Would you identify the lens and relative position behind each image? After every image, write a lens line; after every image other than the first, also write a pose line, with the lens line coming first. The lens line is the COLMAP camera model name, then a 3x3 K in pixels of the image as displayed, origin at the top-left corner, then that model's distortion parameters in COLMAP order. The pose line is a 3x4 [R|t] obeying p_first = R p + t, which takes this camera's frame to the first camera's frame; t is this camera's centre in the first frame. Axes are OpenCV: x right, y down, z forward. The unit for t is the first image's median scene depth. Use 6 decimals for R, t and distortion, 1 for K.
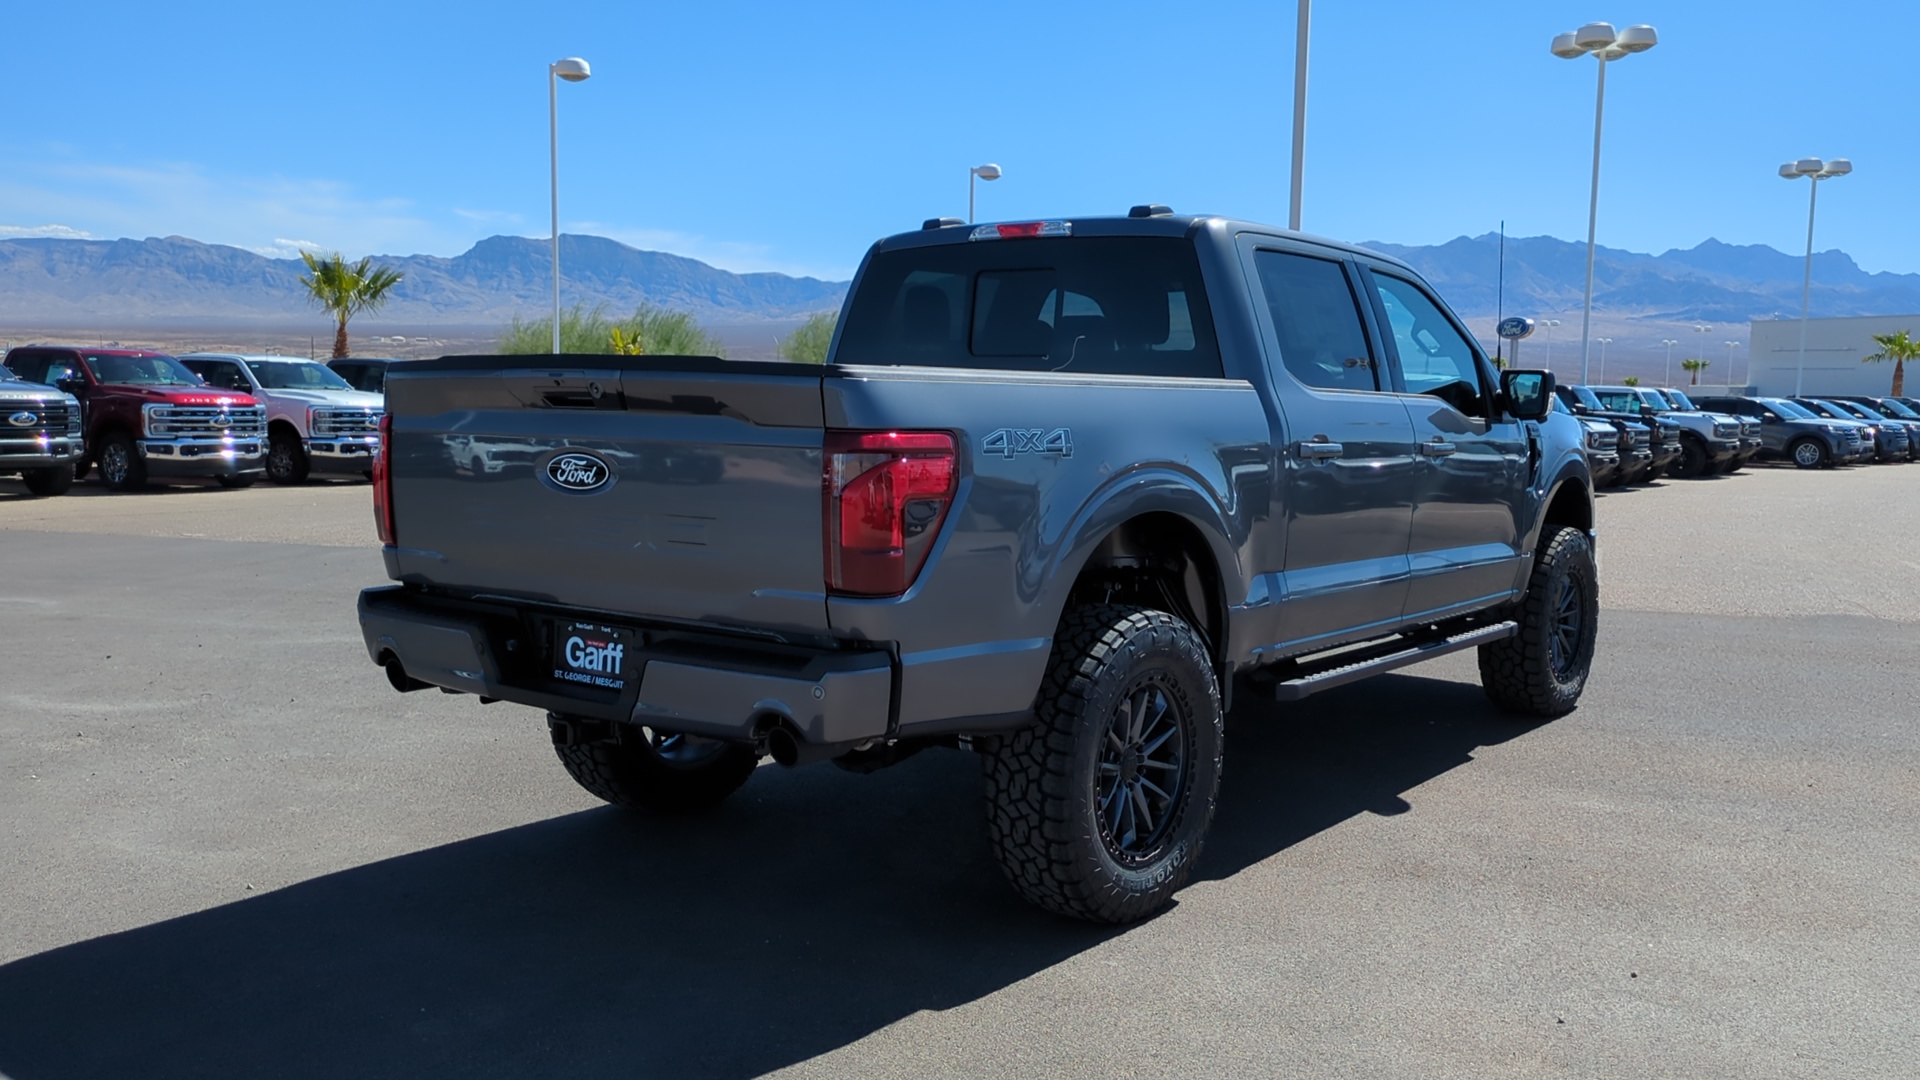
lens RADIAL K [[1612.3, 0, 1004.5], [0, 1612.3, 538.9], [0, 0, 1]] dist [0.049301, -0.035511]
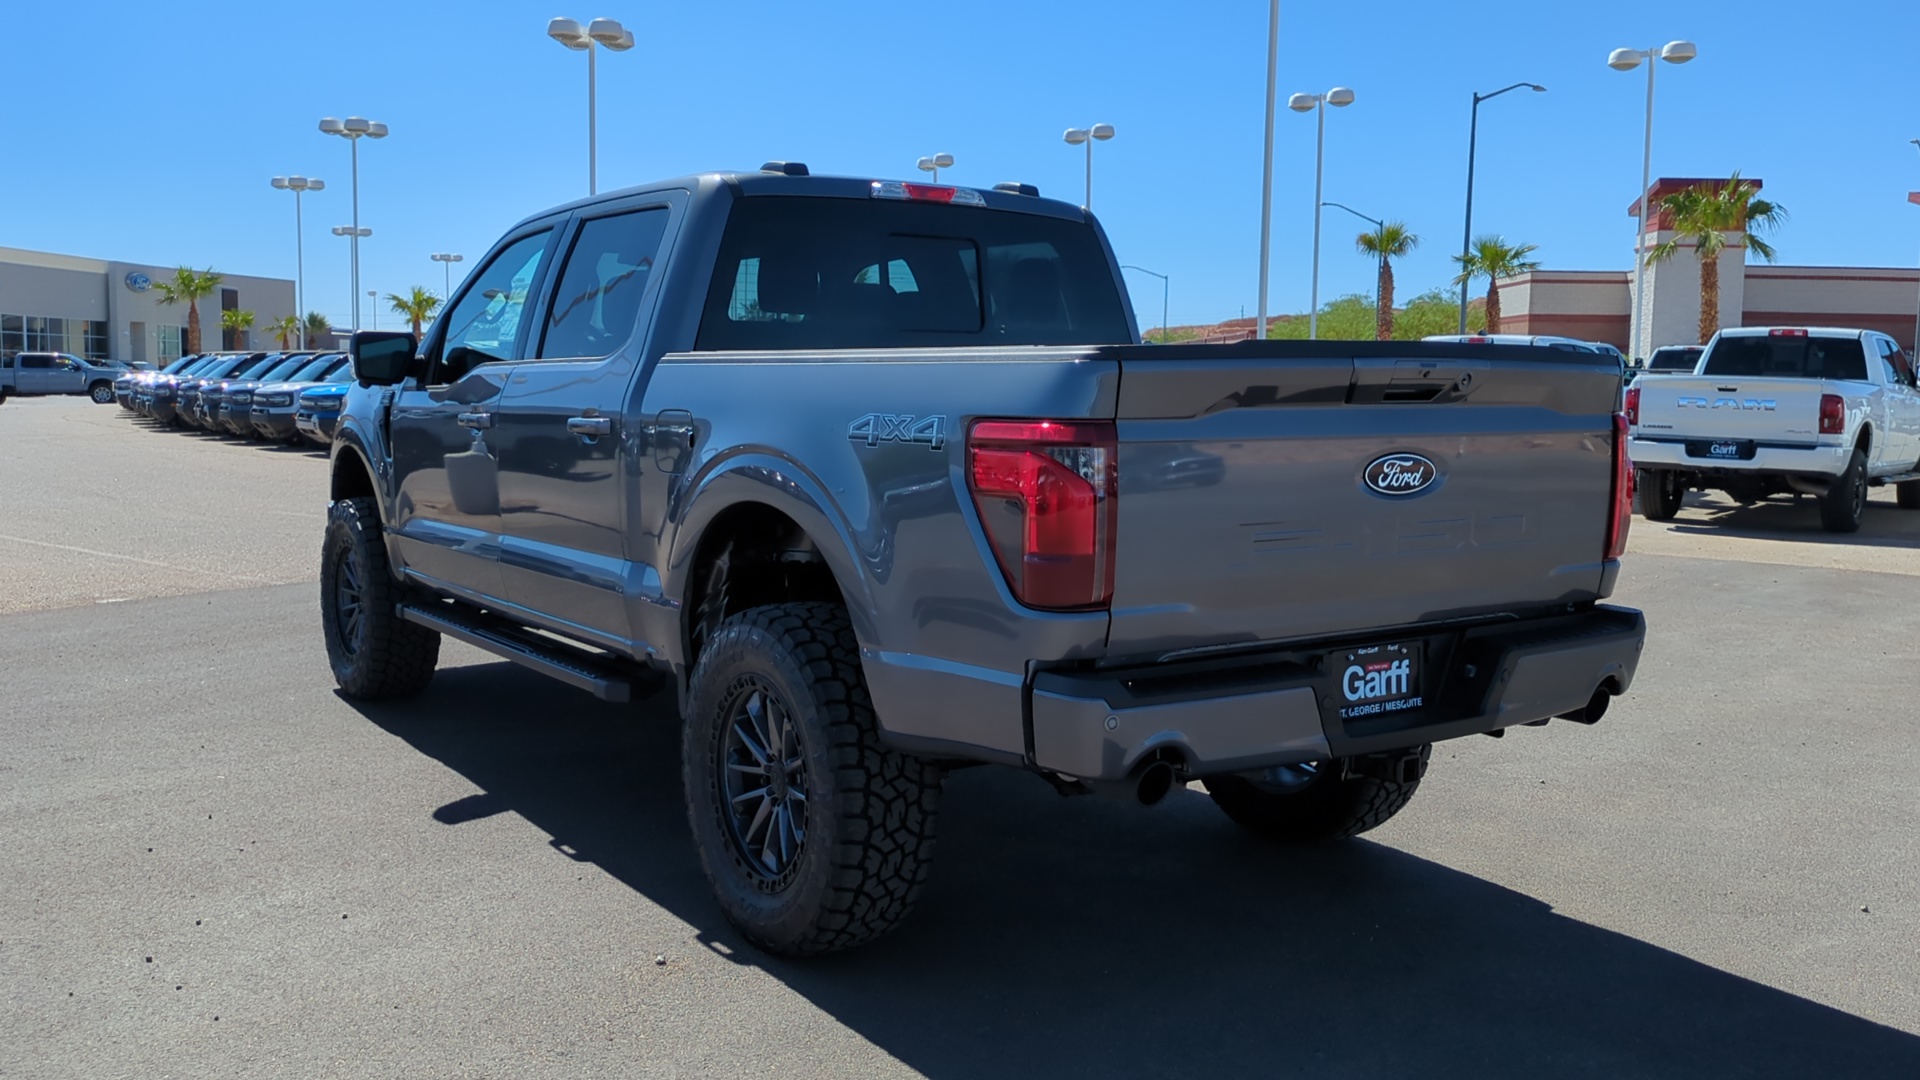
lens RADIAL K [[1612.3, 0, 971.7], [0, 1612.3, 540.4], [0, 0, 1]] dist [0.049301, -0.035511]
pose [[0.329969, -0.108724, 0.937710, -1.147622], [0.078495, 0.993065, 0.087521, -0.099149], [-0.940723, 0.044727, 0.336215, 0.904061]]
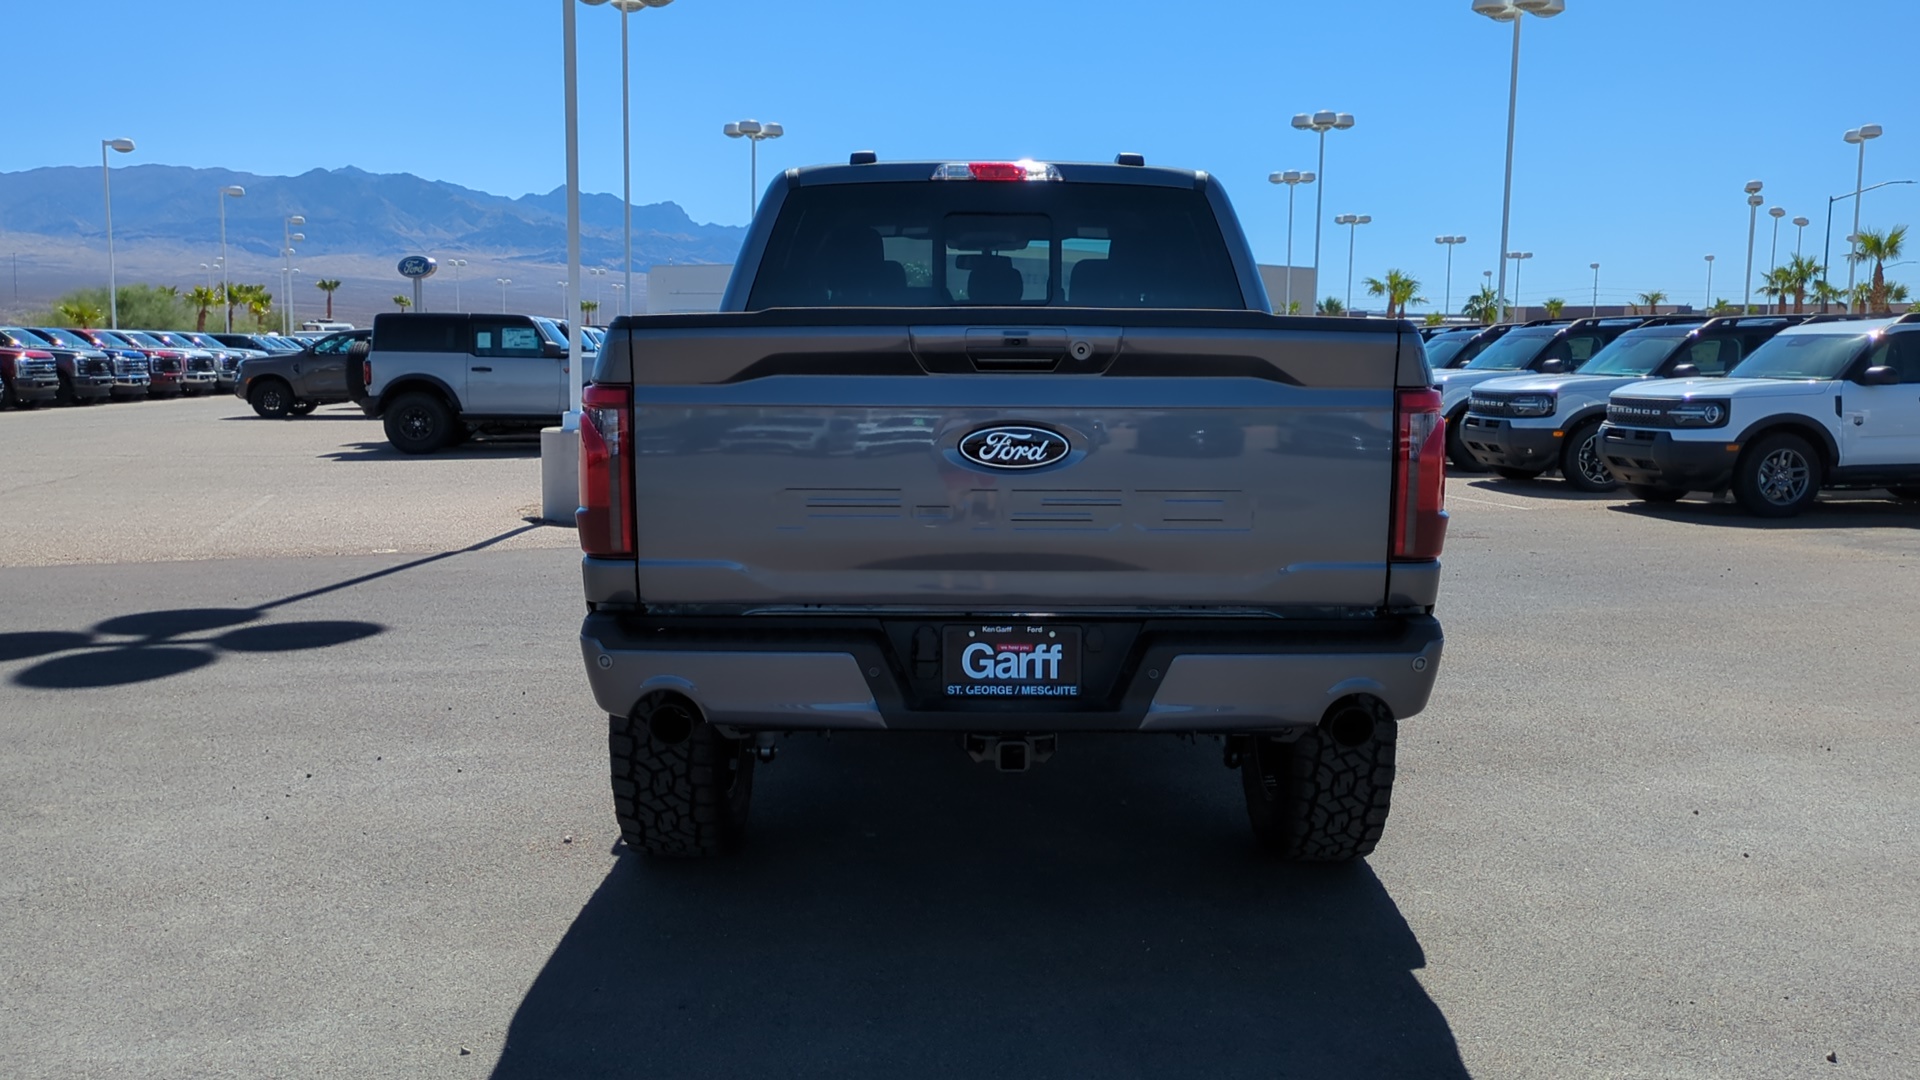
lens RADIAL K [[1612.3, 0, 980.3], [0, 1612.3, 527.5], [0, 0, 1]] dist [0.049301, -0.035511]
pose [[0.804572, -0.076909, 0.588853, -0.760938], [0.059386, 0.997028, 0.049079, -0.041358], [-0.590878, -0.004518, 0.806748, 0.321870]]
